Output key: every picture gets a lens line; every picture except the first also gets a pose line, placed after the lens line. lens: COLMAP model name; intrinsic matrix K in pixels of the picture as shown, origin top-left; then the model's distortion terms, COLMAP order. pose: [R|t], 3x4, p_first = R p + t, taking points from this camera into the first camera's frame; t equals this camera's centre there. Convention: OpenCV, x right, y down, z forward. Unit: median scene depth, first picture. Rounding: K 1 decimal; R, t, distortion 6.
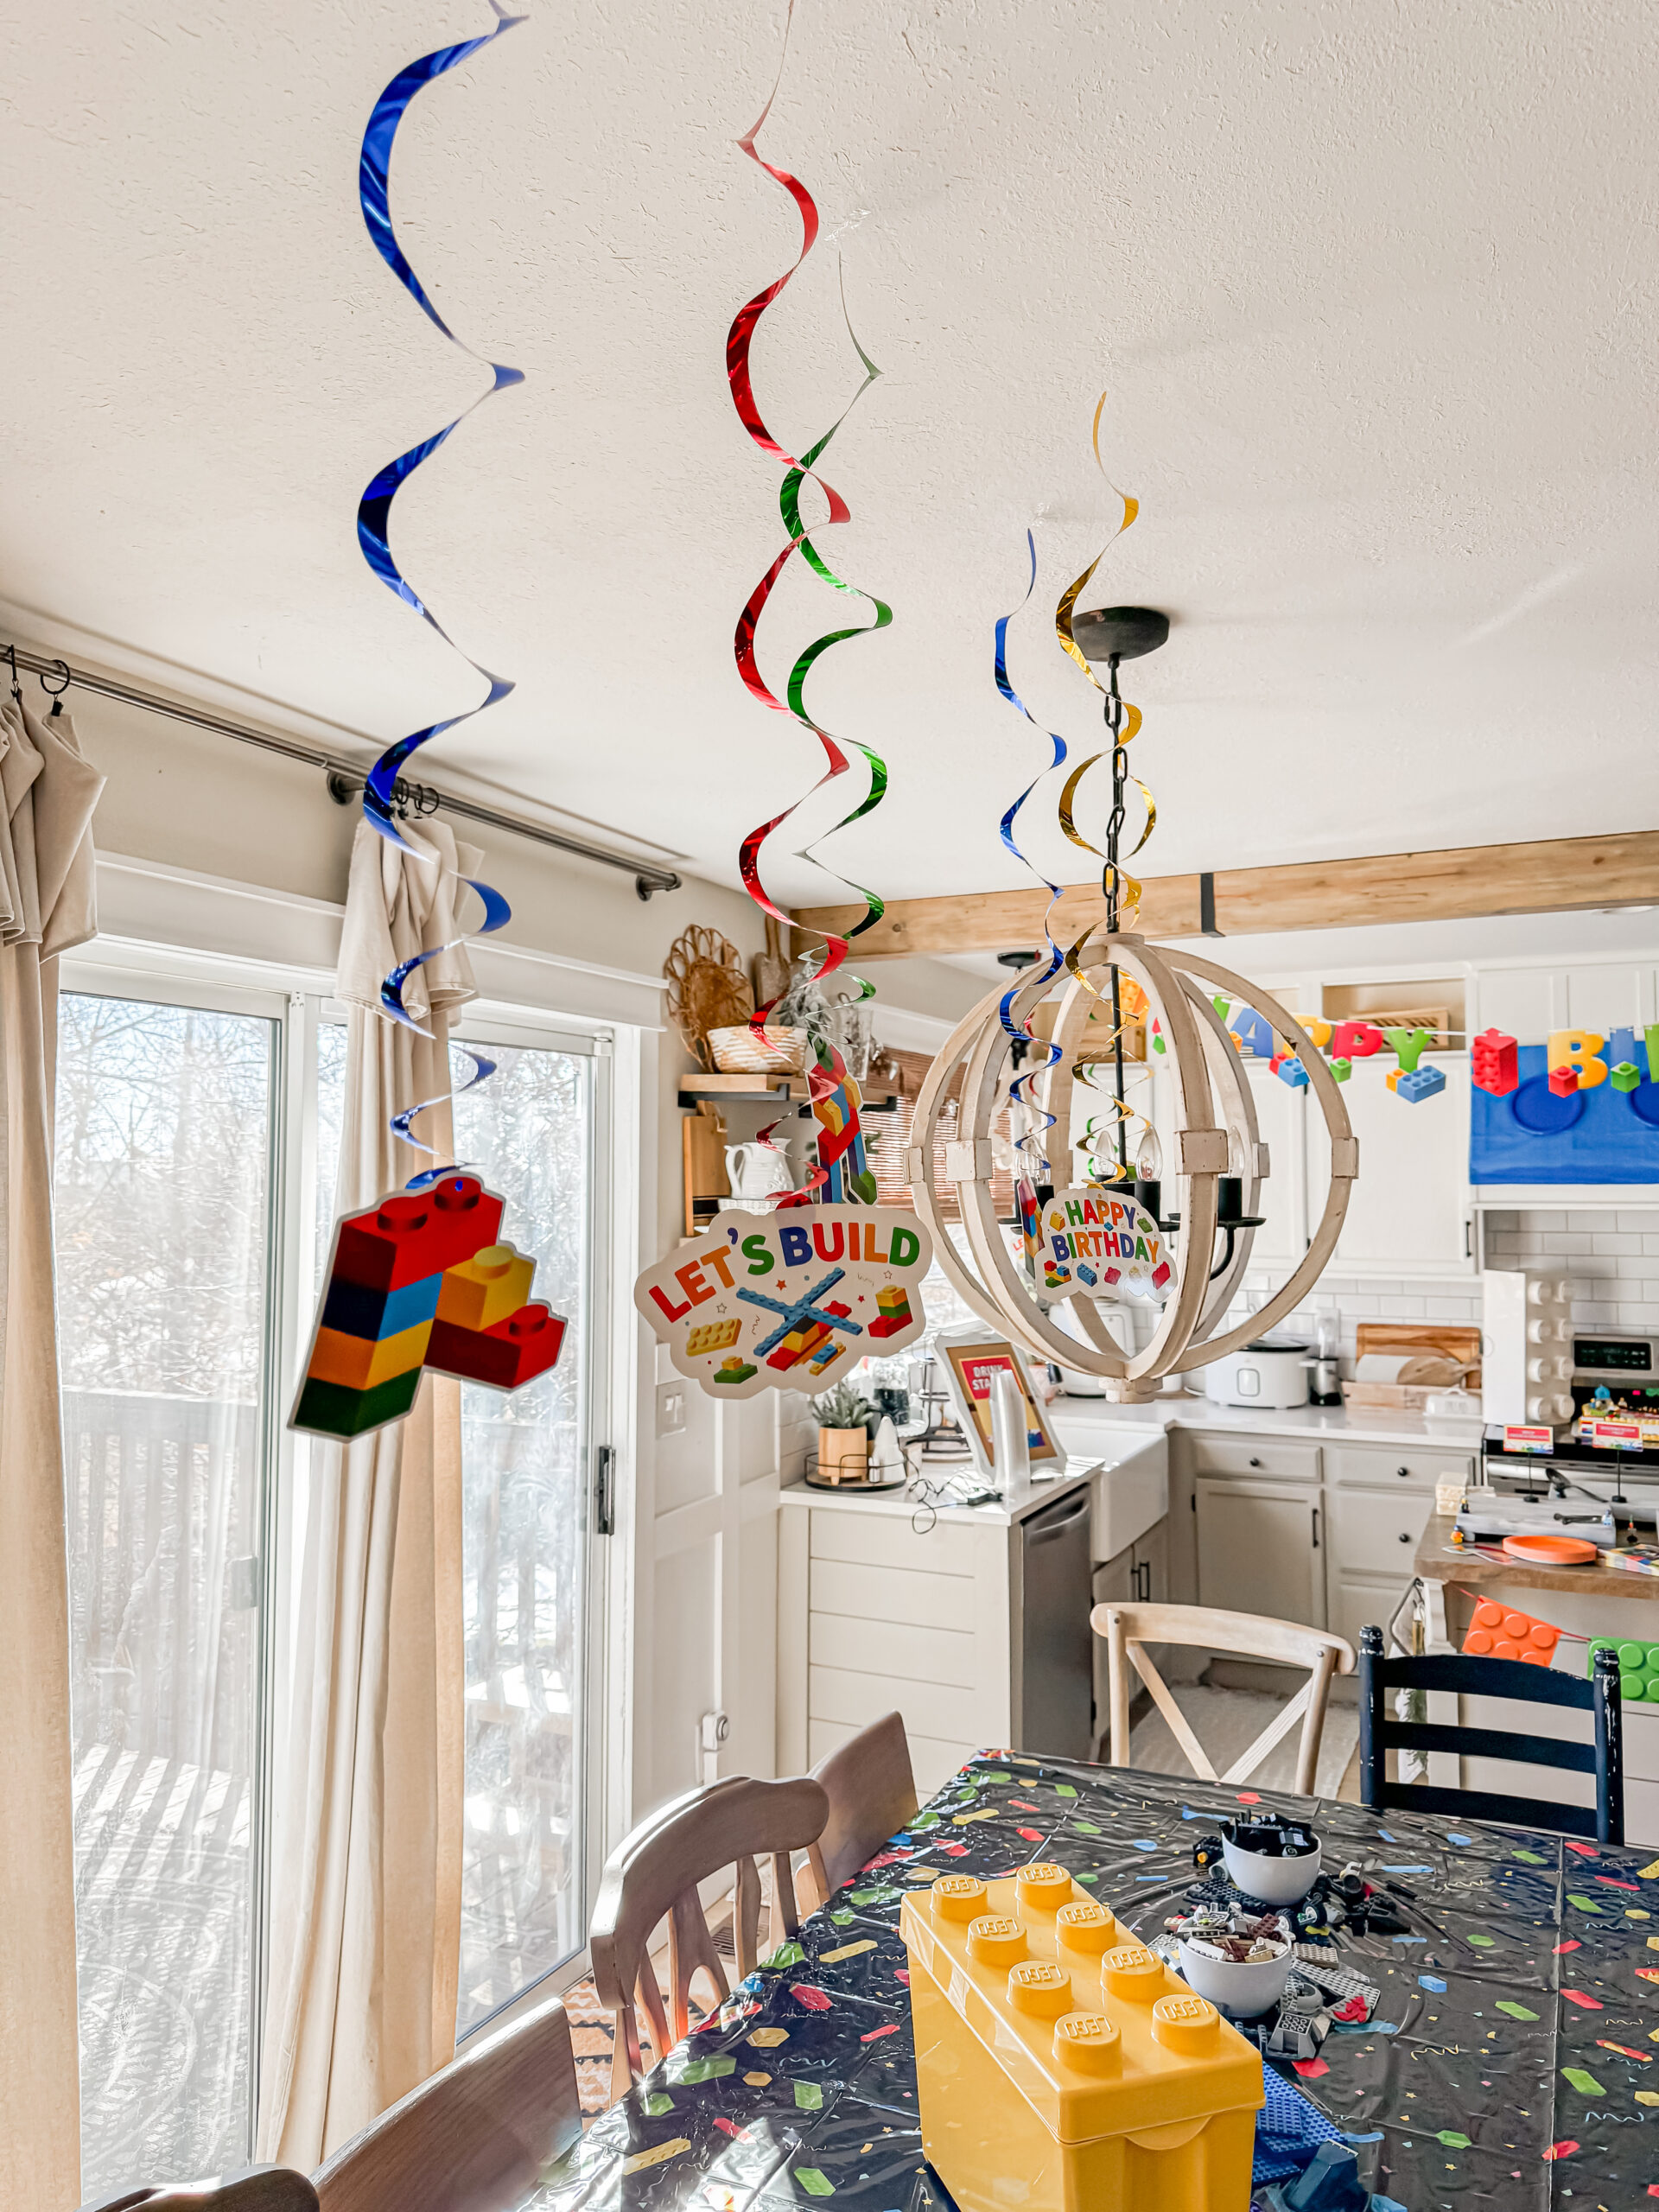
lens RADIAL K [[1540.3, 0, 839.6], [0, 1540.3, 1088.9], [0, 0, 1]] dist [-0.004025, -0.005804]
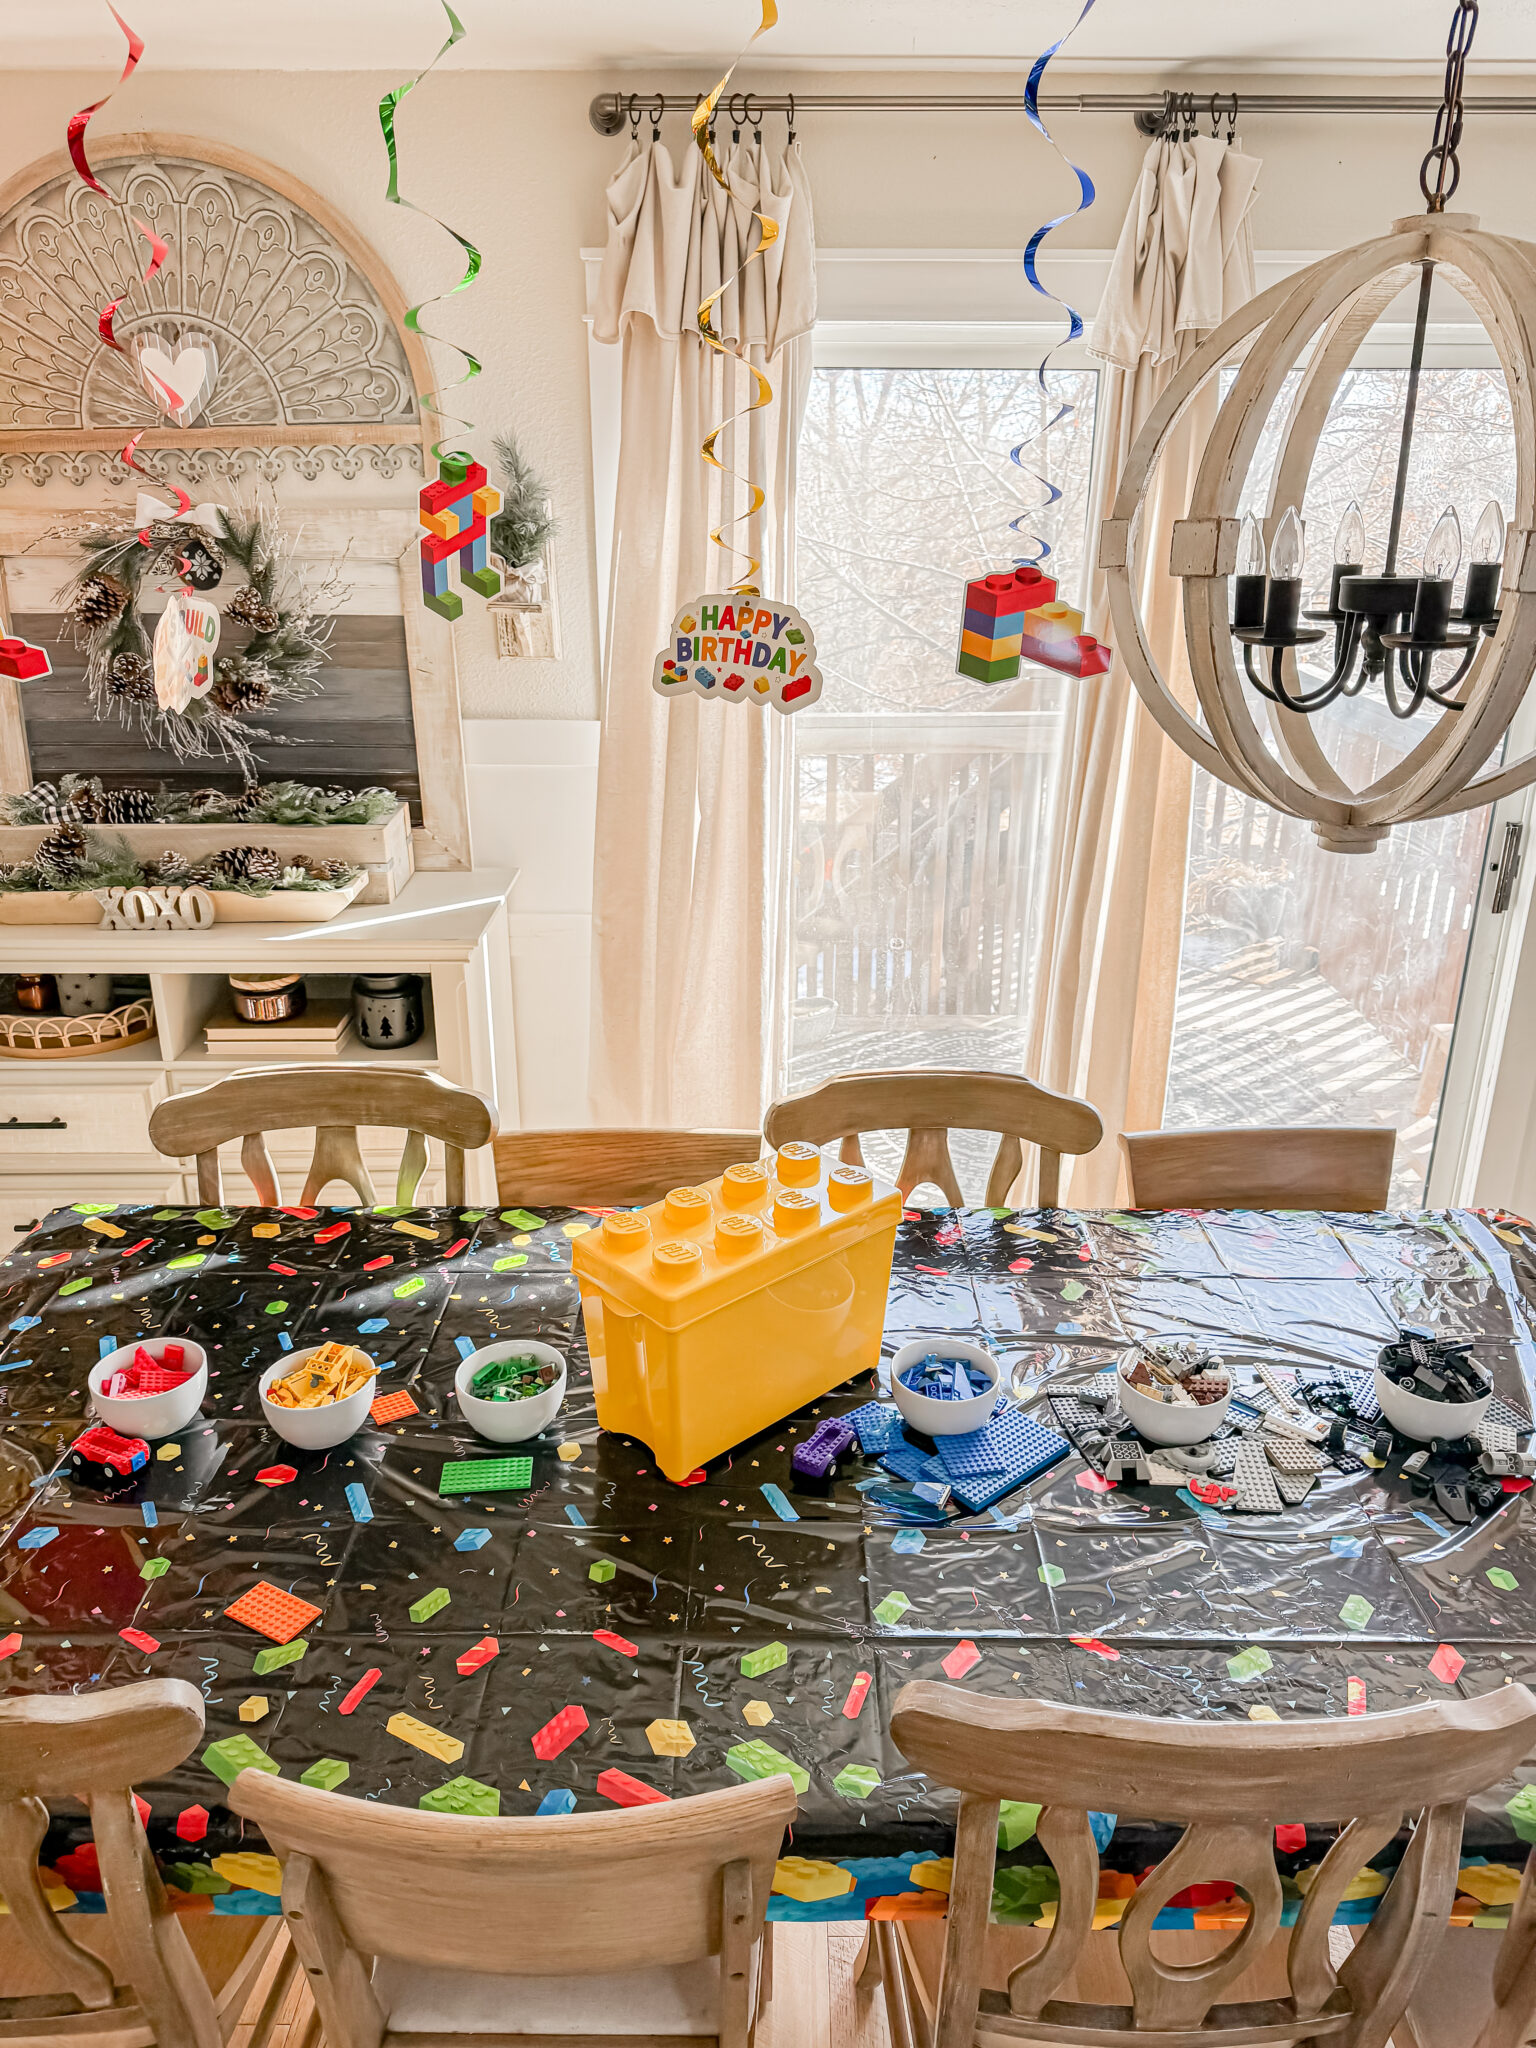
lens RADIAL K [[1422.4, 0, 768.0], [0, 1422.4, 1024.0], [0, 0, 1]] dist [0.050014, -0.072759]
pose [[0.414898, 0.330202, -0.847837, 0.742845], [0.055017, 0.921014, 0.385625, -0.027075], [0.908203, -0.206640, 0.363960, 0.412641]]
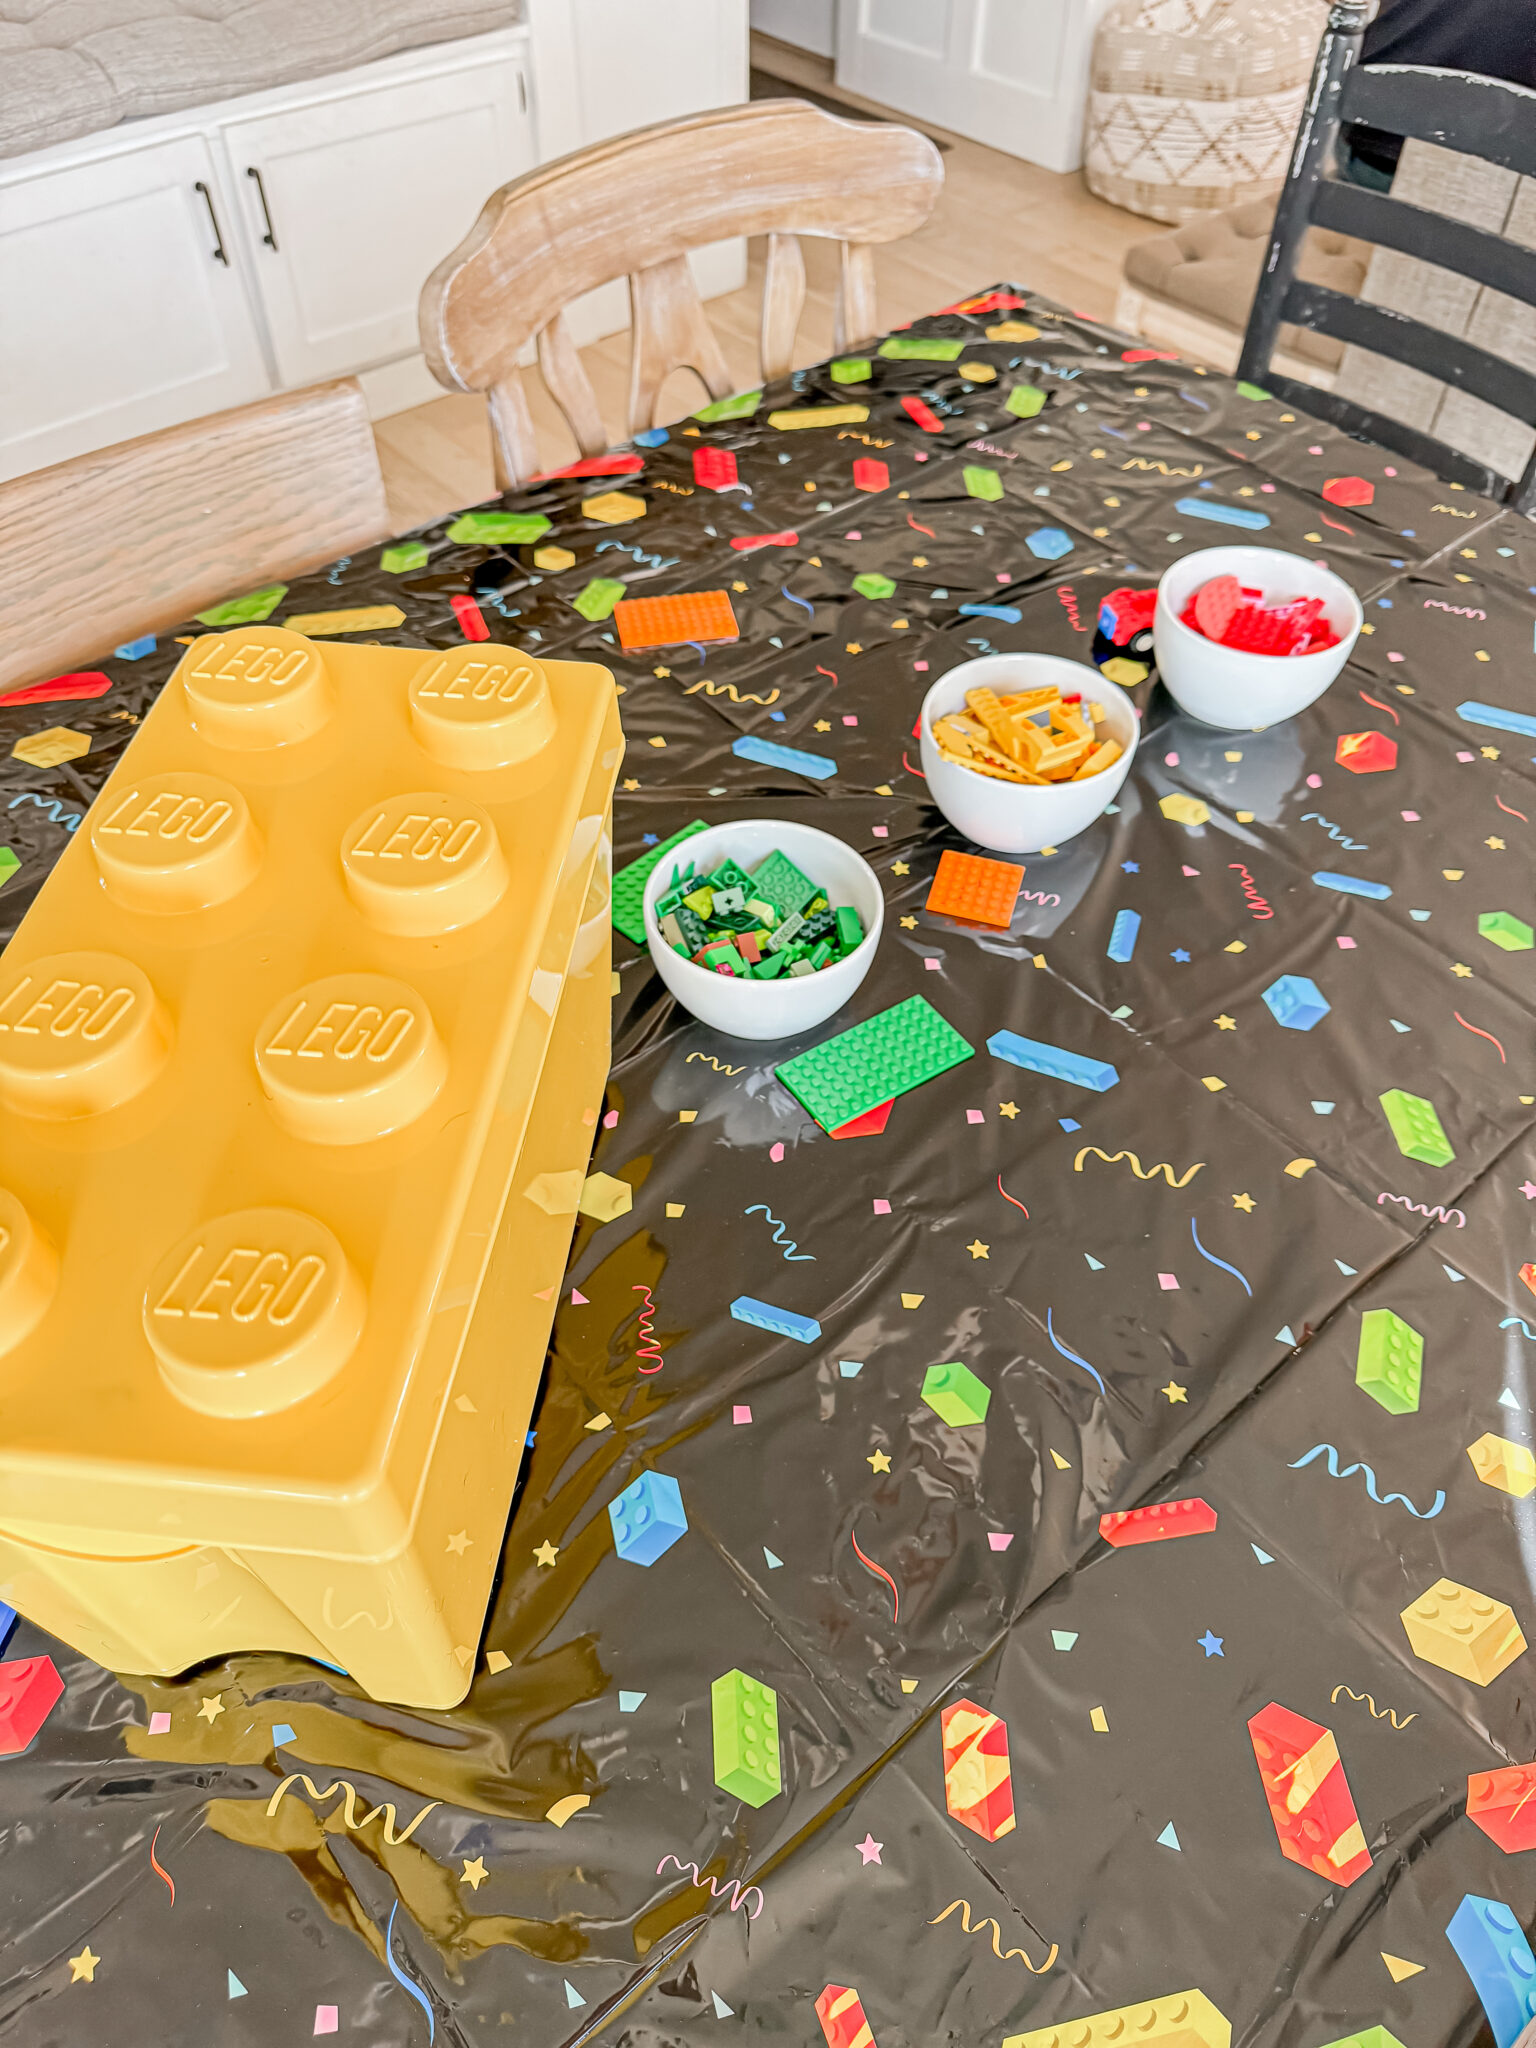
lens RADIAL K [[1457.4, 0, 768.0], [0, 1457.4, 1024.0], [0, 0, 1]] dist [0.000973, -0.011475]
pose [[-0.906342, -0.327002, 0.267607, -0.045178], [-0.032414, 0.685261, 0.727576, 0.209647], [-0.421300, 0.650758, -0.631681, 0.787006]]
